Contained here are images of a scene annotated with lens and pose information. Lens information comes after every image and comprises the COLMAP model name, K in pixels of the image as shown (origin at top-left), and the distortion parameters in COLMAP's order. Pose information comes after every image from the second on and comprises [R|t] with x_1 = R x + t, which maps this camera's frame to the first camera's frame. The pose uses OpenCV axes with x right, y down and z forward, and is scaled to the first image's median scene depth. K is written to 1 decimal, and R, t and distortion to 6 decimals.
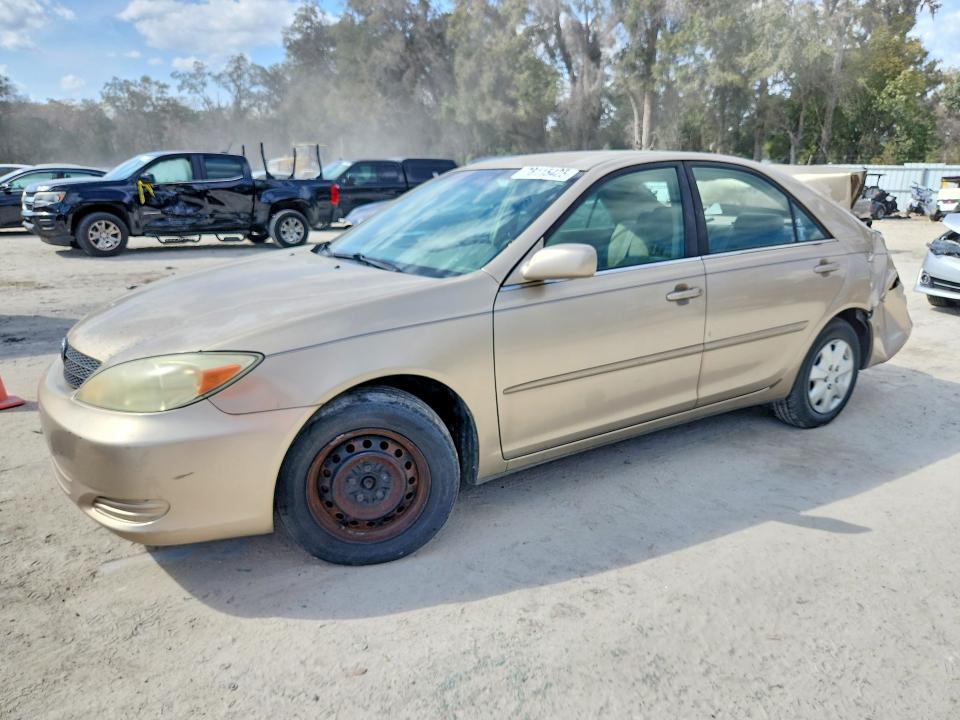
lens RADIAL K [[651.7, 0, 480.0], [0, 651.7, 360.0], [0, 0, 1]] dist [0.062168, -0.063407]
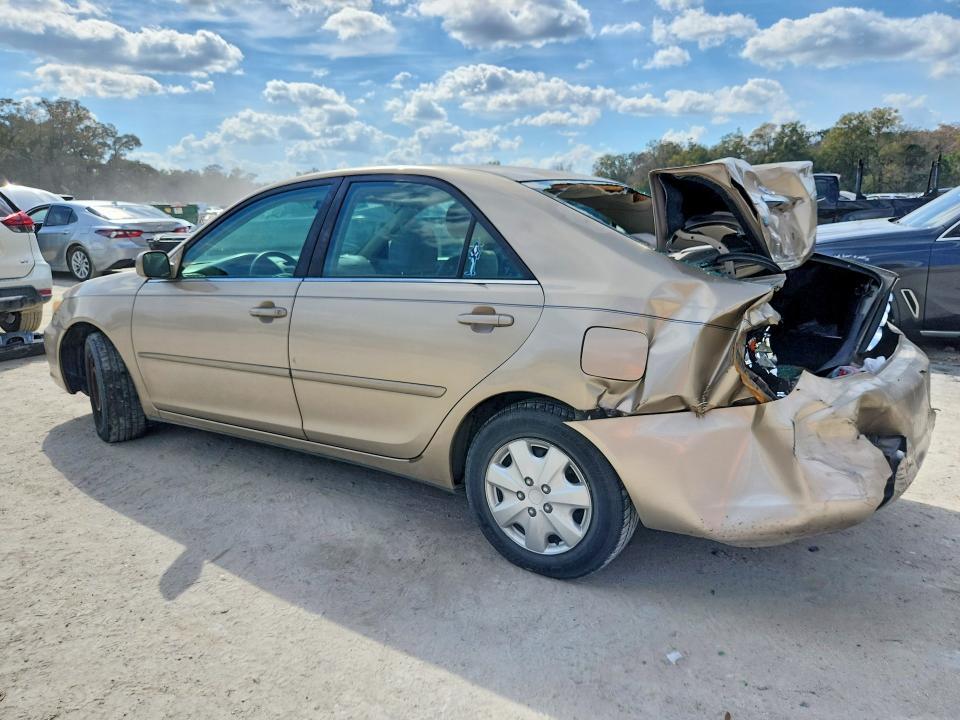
lens RADIAL K [[651.7, 0, 480.0], [0, 651.7, 360.0], [0, 0, 1]] dist [0.062168, -0.063407]
pose [[0.424860, 0.185439, -0.886062, 1.375999], [-0.217966, 0.970954, 0.098692, -0.202830], [0.878626, 0.151201, 0.452939, 0.870302]]
